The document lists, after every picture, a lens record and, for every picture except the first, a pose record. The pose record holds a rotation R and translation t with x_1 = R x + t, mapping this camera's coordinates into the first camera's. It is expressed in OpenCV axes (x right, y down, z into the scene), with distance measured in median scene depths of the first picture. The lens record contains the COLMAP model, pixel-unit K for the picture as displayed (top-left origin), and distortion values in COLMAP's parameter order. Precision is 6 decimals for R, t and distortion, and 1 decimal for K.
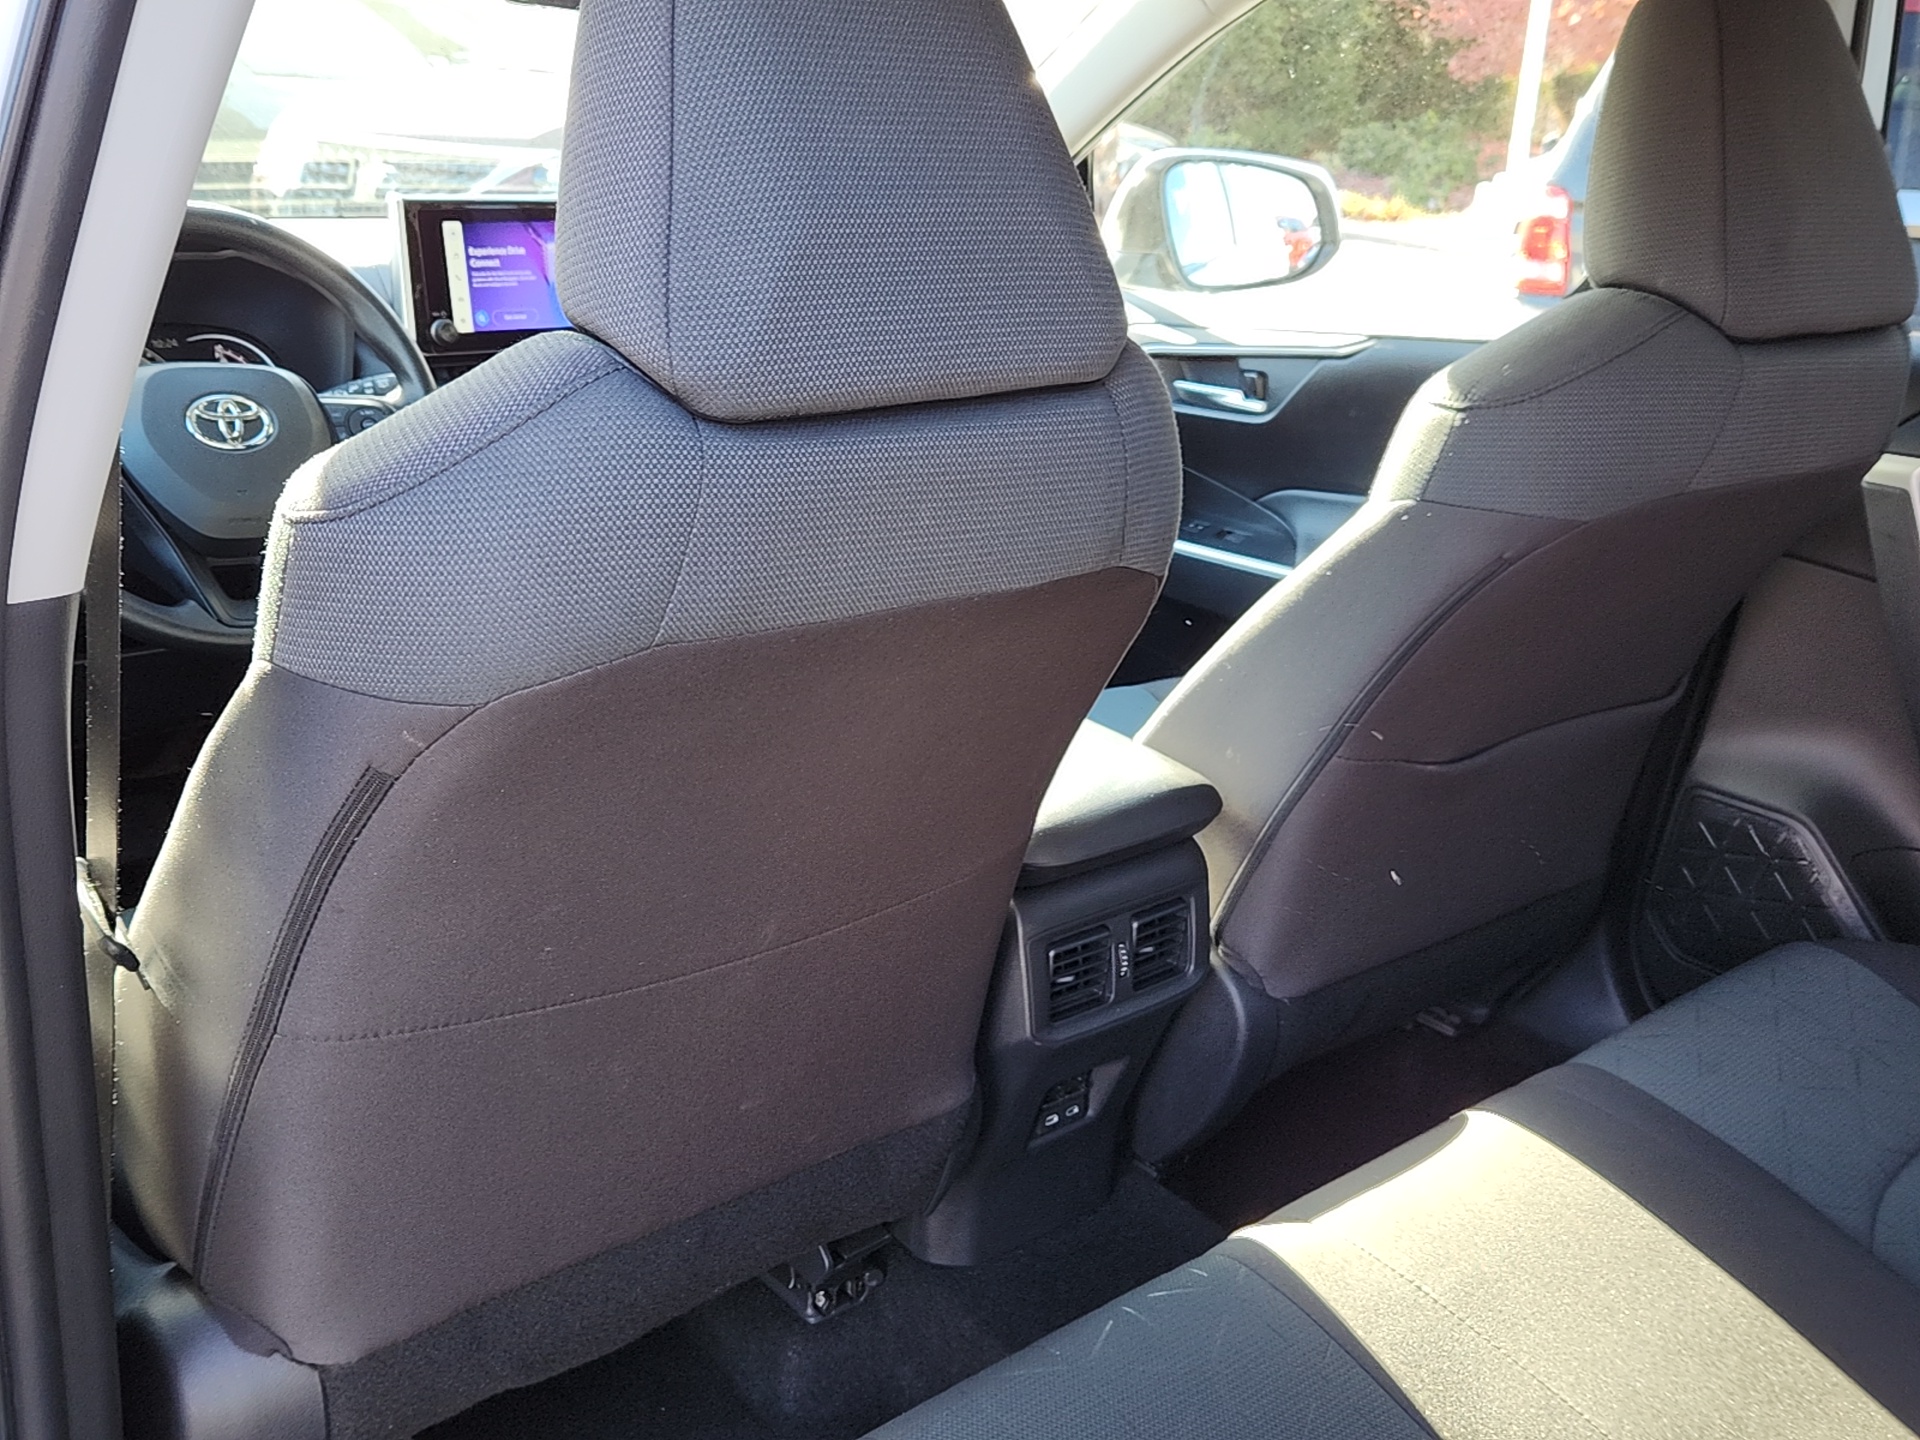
lens RADIAL K [[1824.6, 0, 1006.1], [0, 1824.6, 668.5], [0, 0, 1]] dist [0.031606, -0.003224]
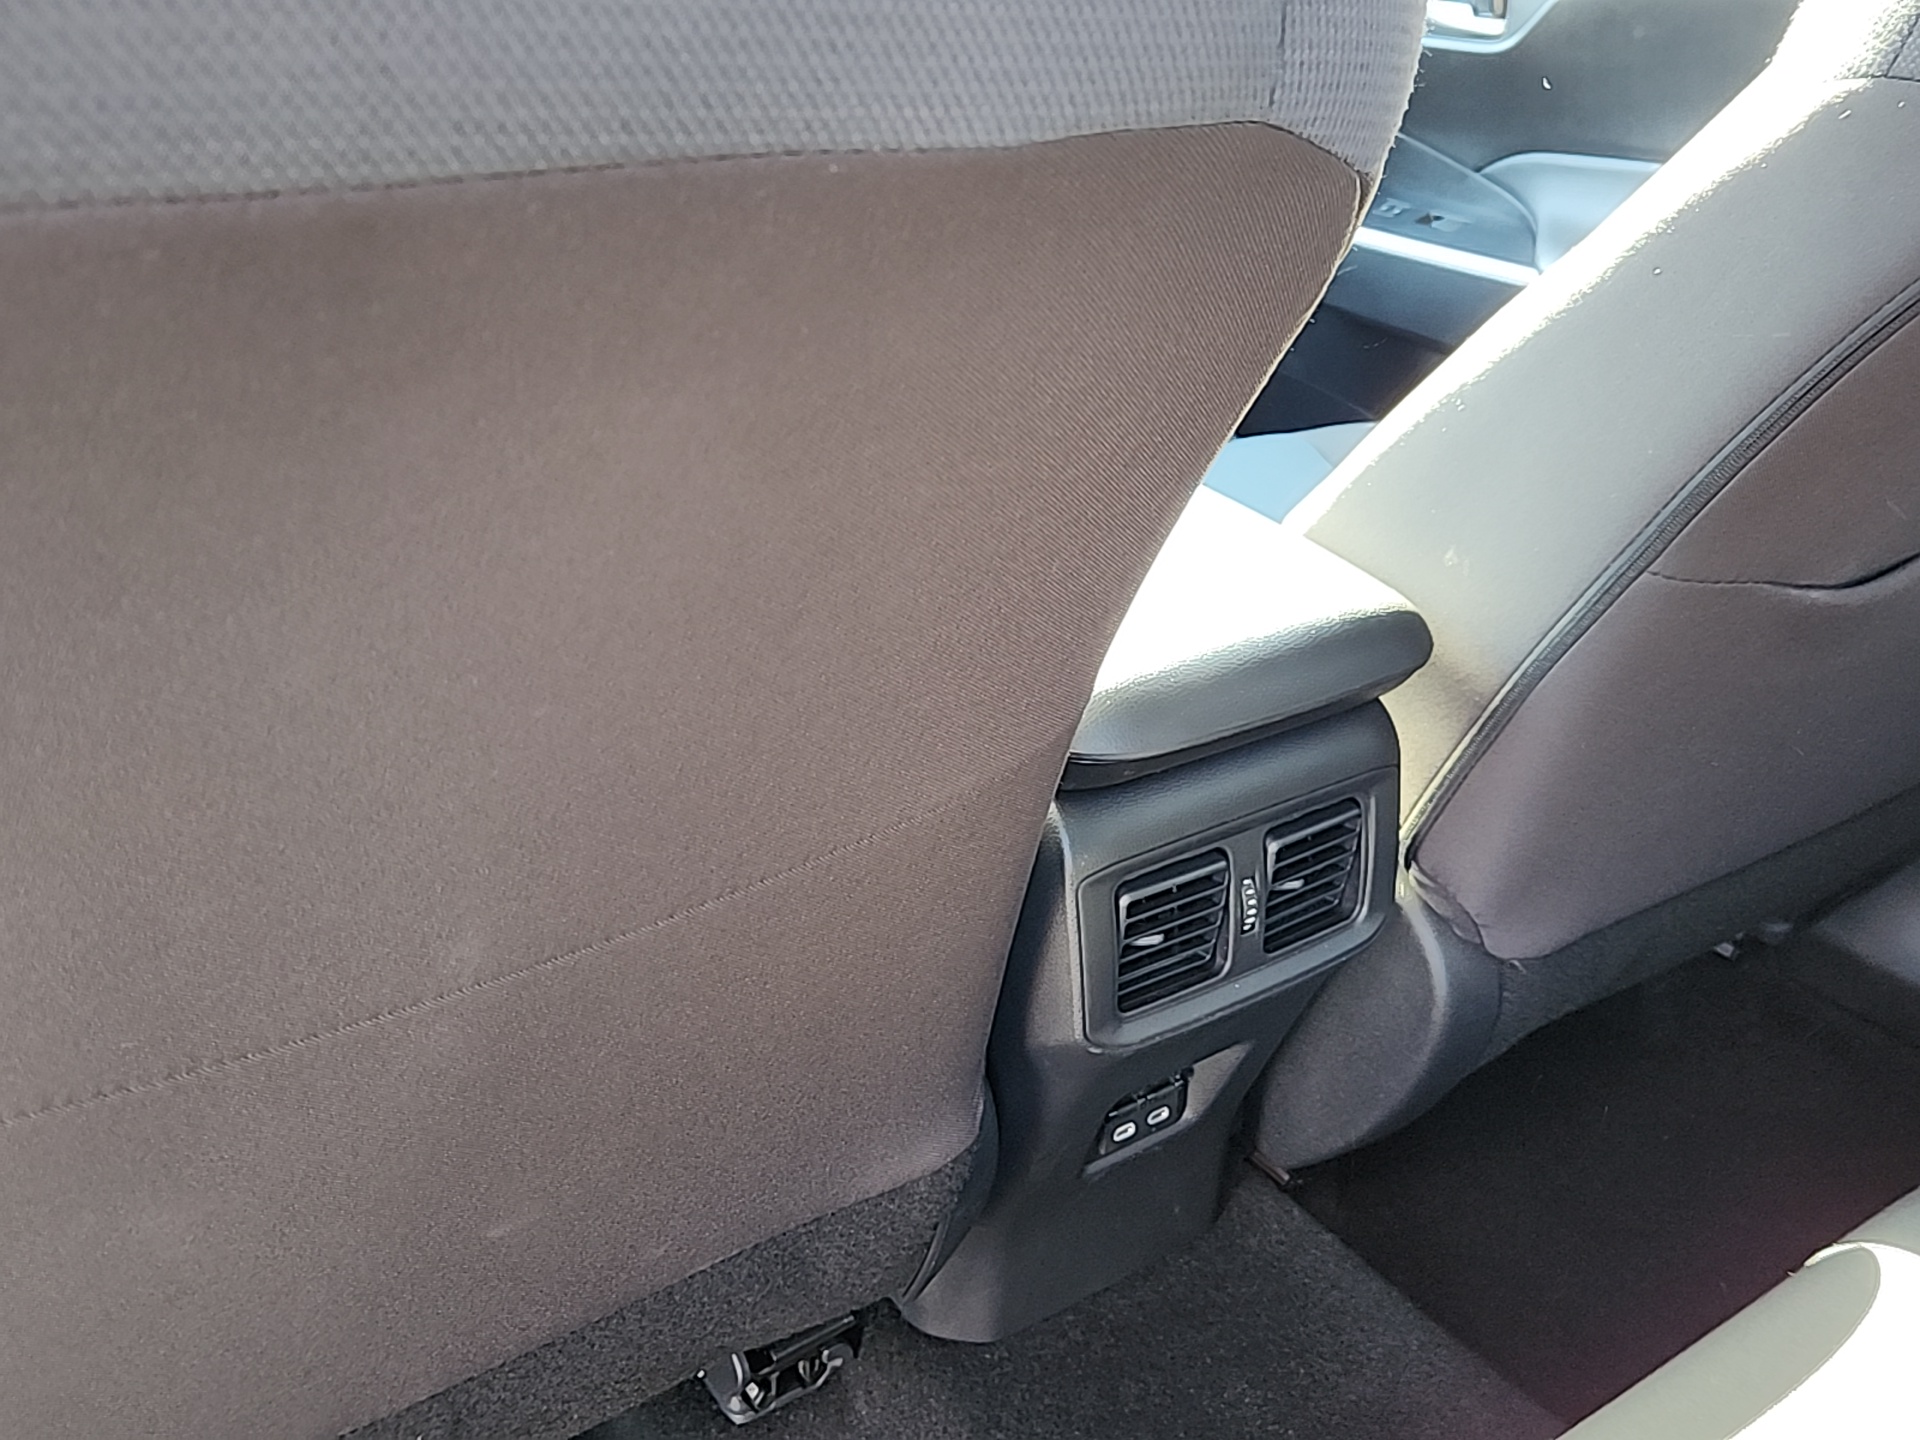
lens RADIAL K [[1824.6, 0, 1006.1], [0, 1824.6, 668.5], [0, 0, 1]] dist [0.031606, -0.003224]
pose [[0.996243, 0.036269, -0.078638, 0.028817], [-0.025022, 0.989899, 0.139552, 0.003925], [0.082905, -0.137060, 0.987087, 0.413345]]
